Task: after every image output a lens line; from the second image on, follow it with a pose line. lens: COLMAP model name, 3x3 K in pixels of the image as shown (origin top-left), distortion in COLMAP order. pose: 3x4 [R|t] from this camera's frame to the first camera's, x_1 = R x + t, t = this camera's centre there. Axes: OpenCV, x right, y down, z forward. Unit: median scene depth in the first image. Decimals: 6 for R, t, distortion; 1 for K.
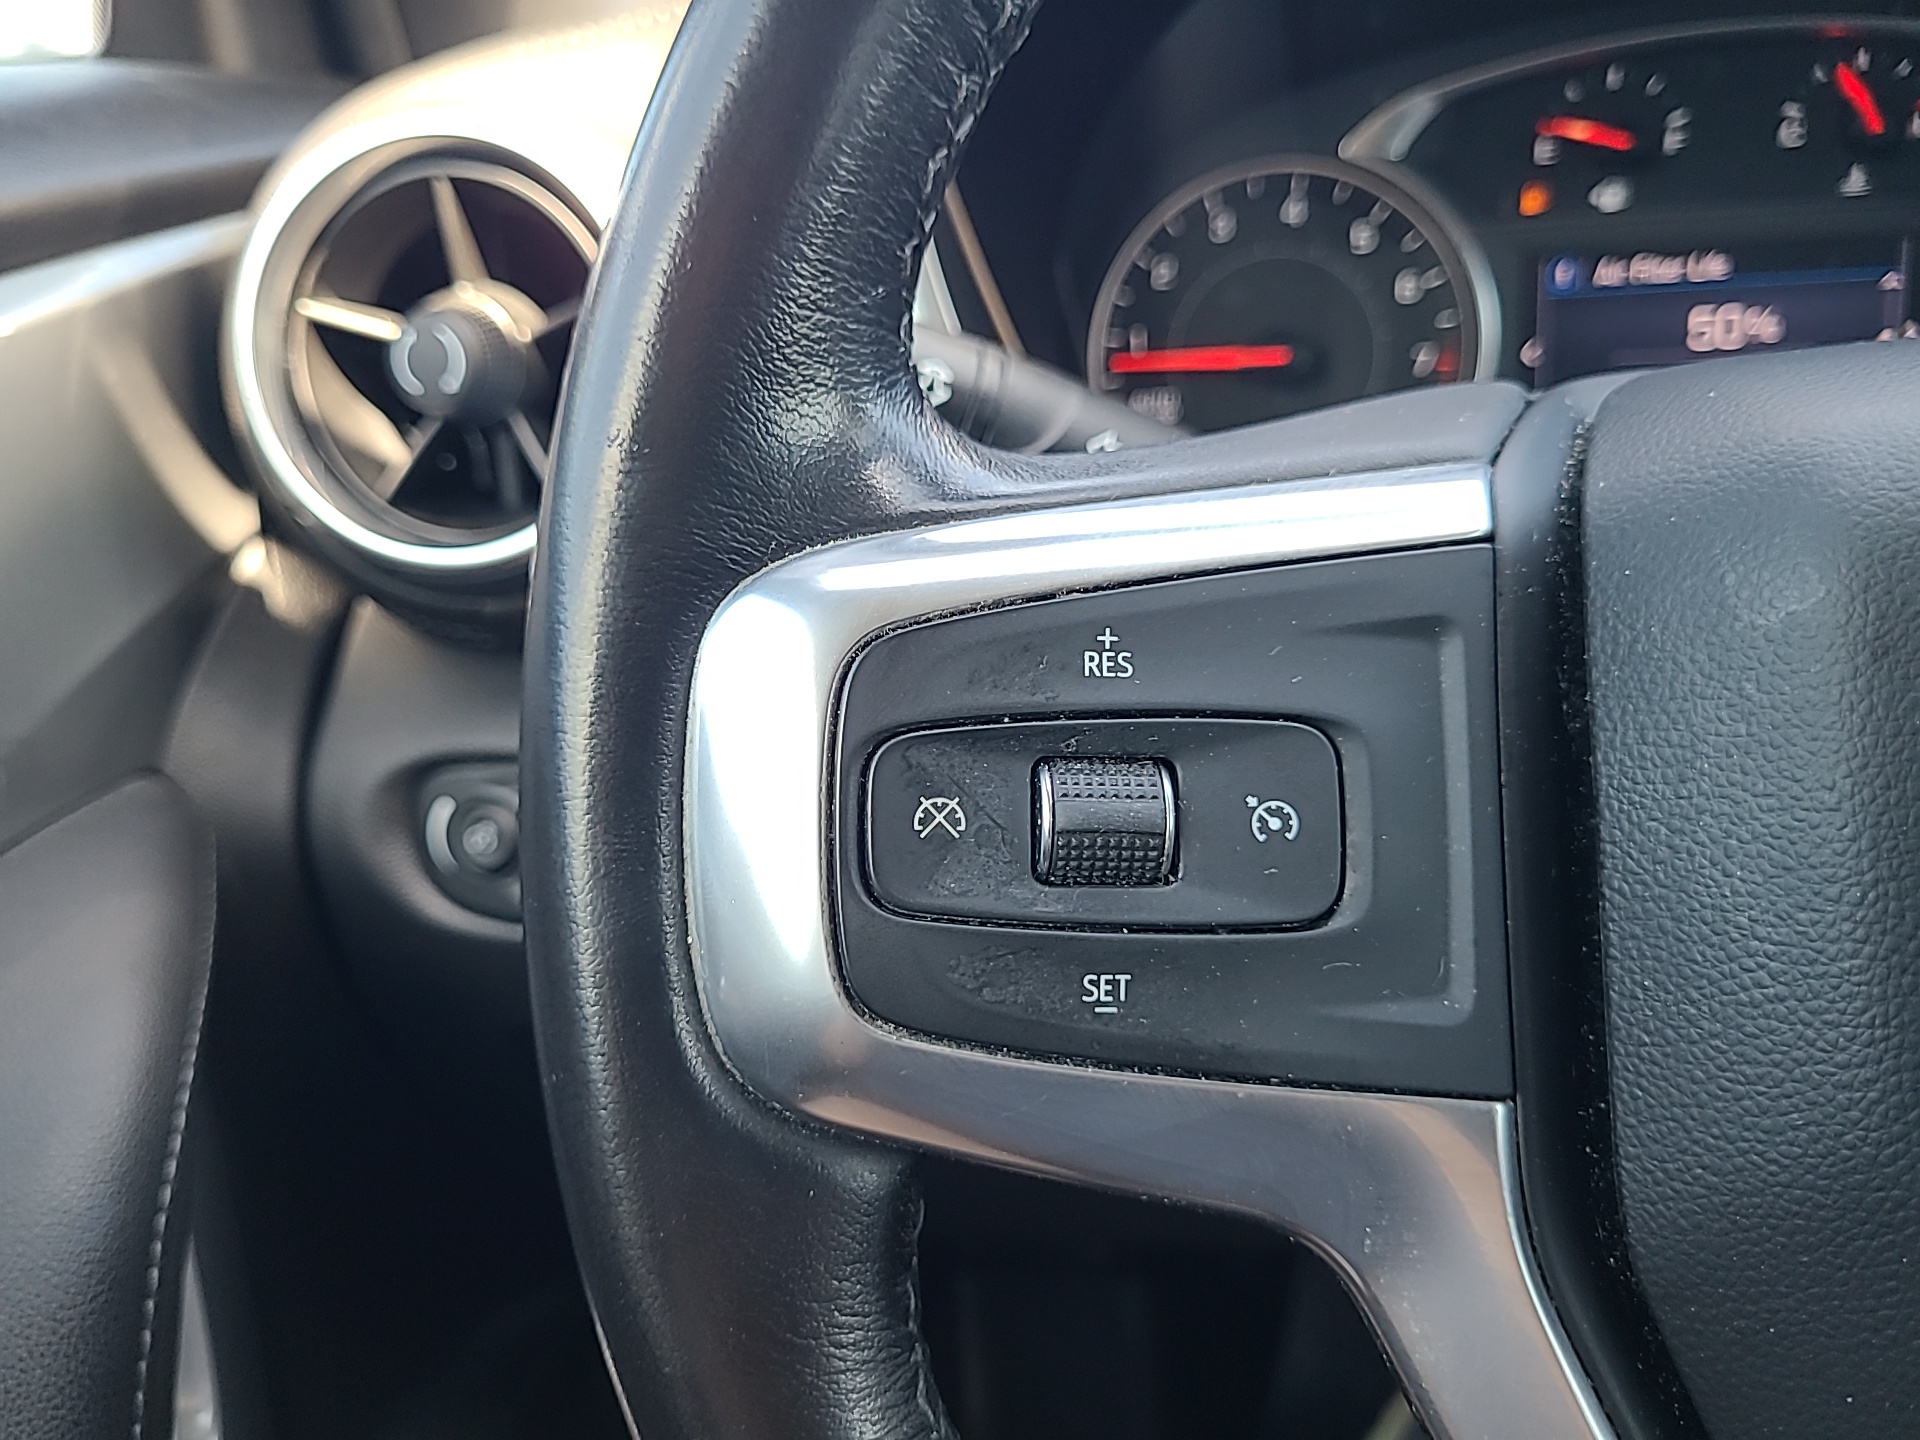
lens RADIAL K [[1534.5, 0, 924.3], [0, 1534.5, 719.4], [0, 0, 1]] dist [-0.011202, 0.003178]
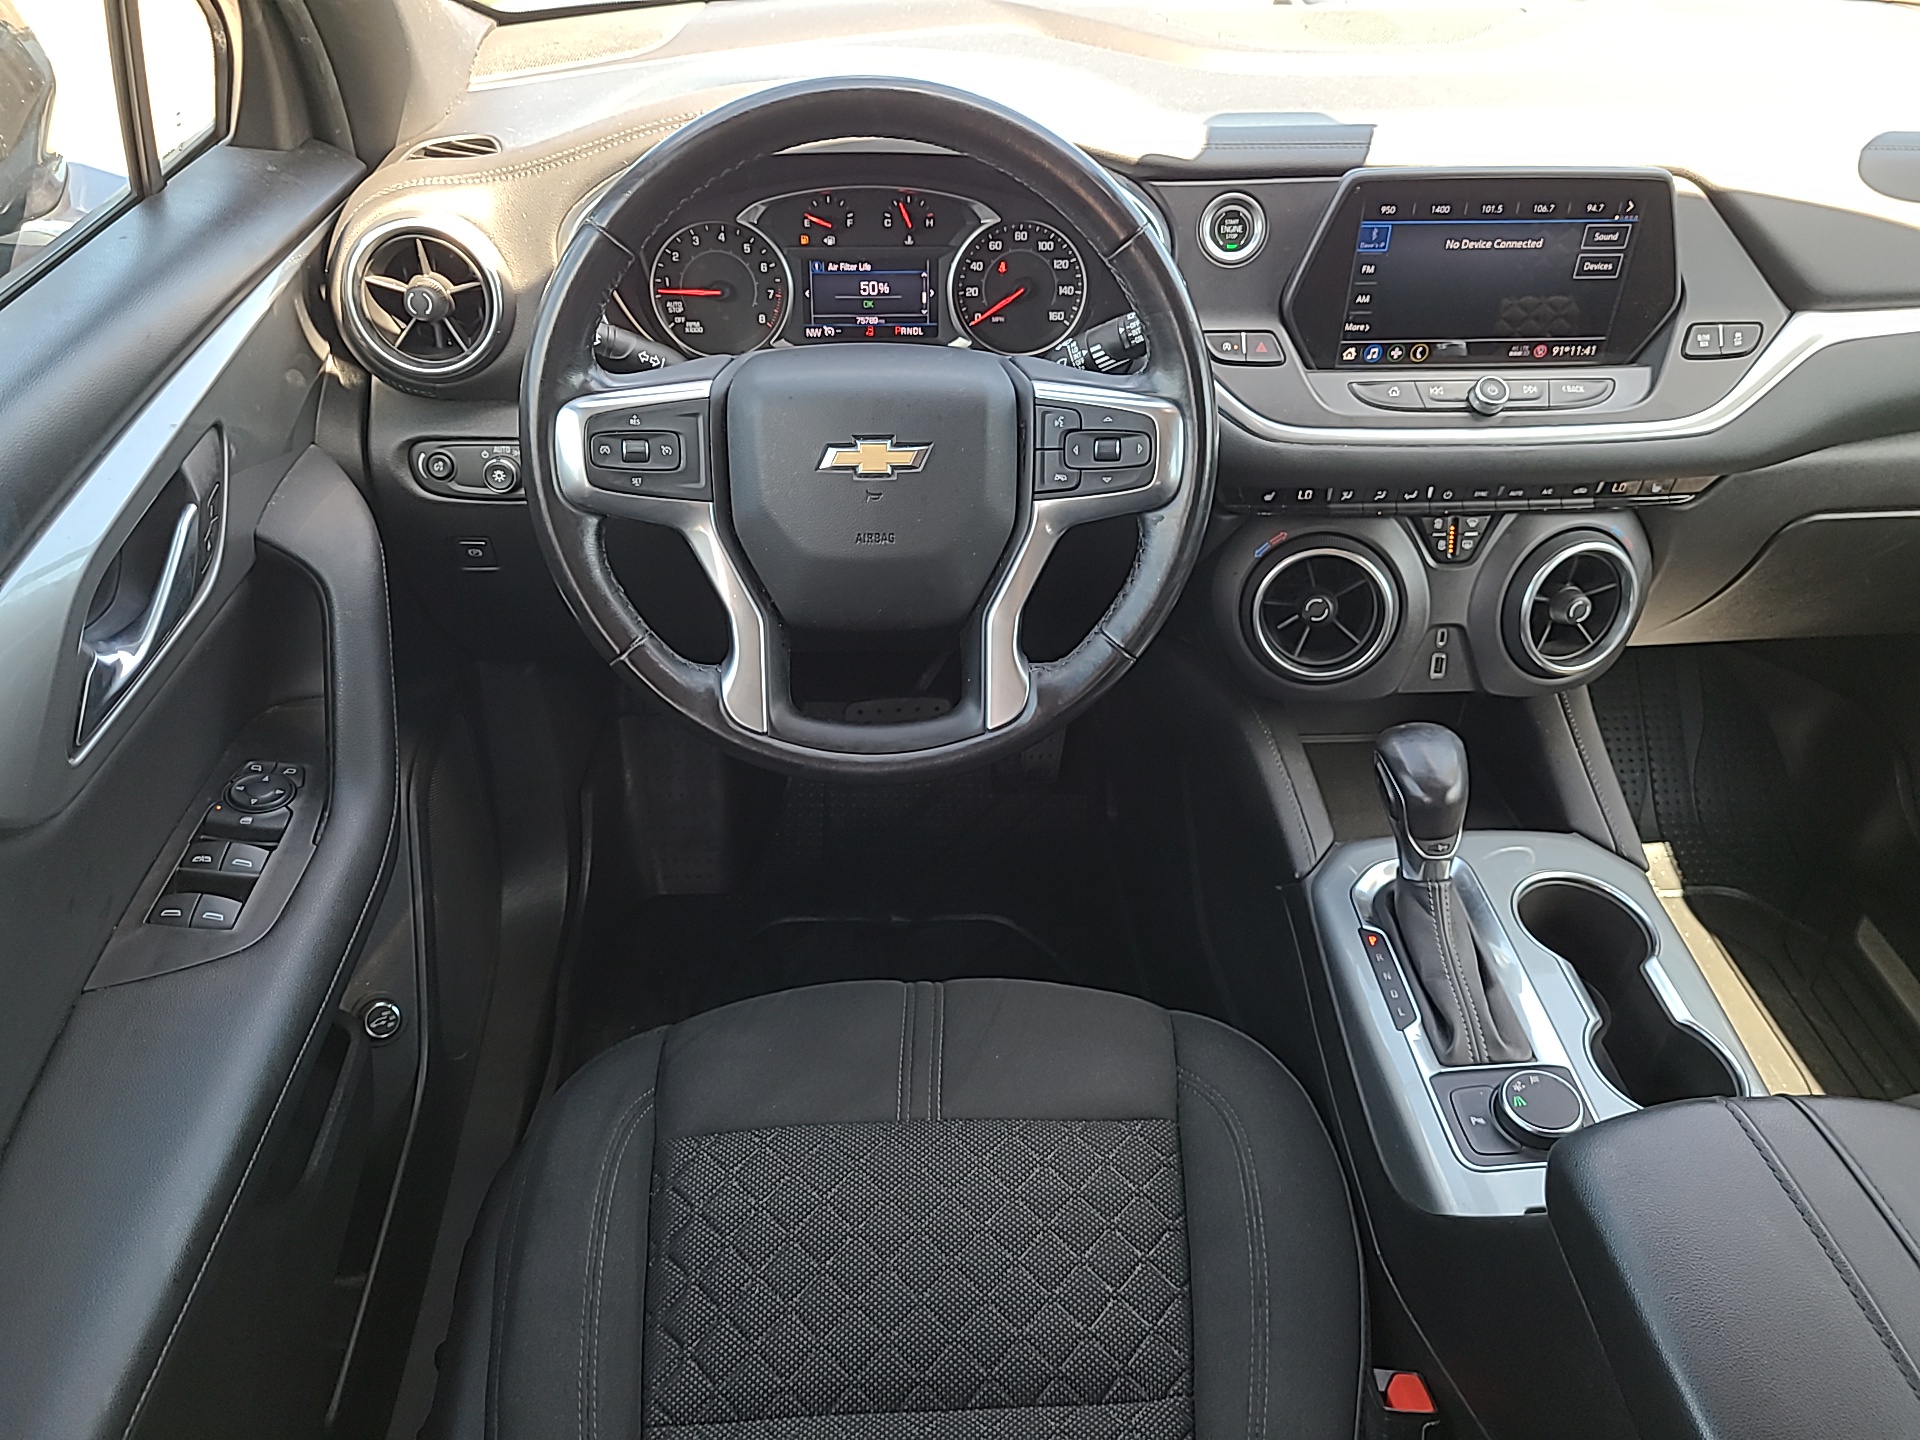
lens RADIAL K [[1563.9, 0, 904.2], [0, 1563.9, 727.4], [0, 0, 1]] dist [0.003731, -0.006354]
pose [[0.975910, -0.036670, 0.215070, -0.167839], [-0.007746, 0.979329, 0.202127, -0.093596], [-0.218036, -0.198924, 0.955453, -4.327964]]
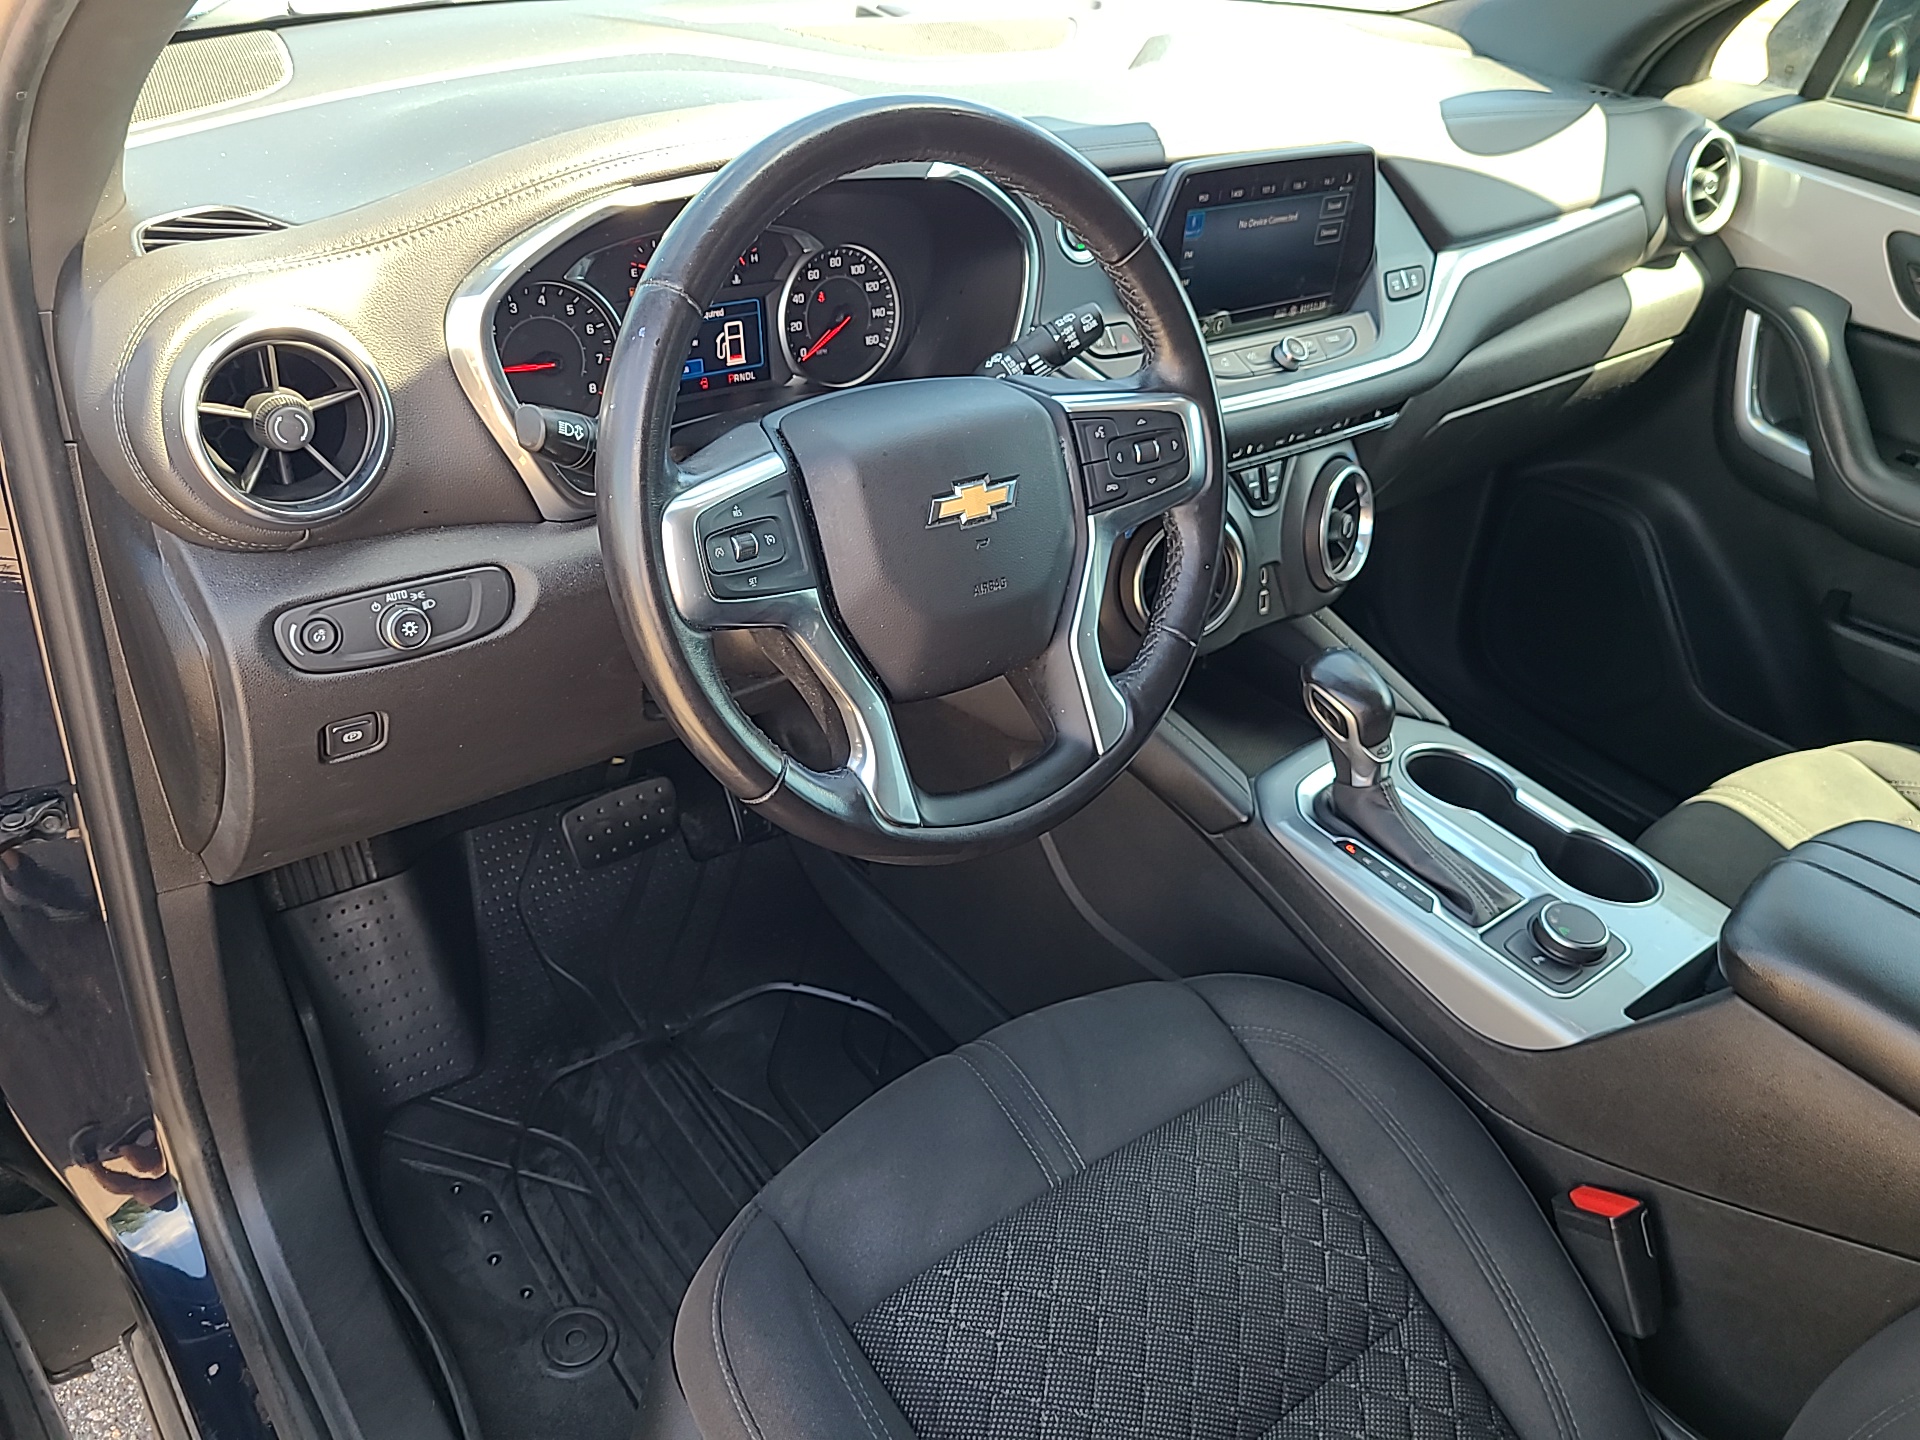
lens RADIAL K [[1534.5, 0, 924.3], [0, 1534.5, 719.4], [0, 0, 1]] dist [-0.011202, 0.003178]
pose [[0.670792, -0.270491, 0.690560, -2.591877], [0.152204, 0.961508, 0.228774, -0.371124], [-0.725860, -0.048354, 0.686141, -2.356375]]
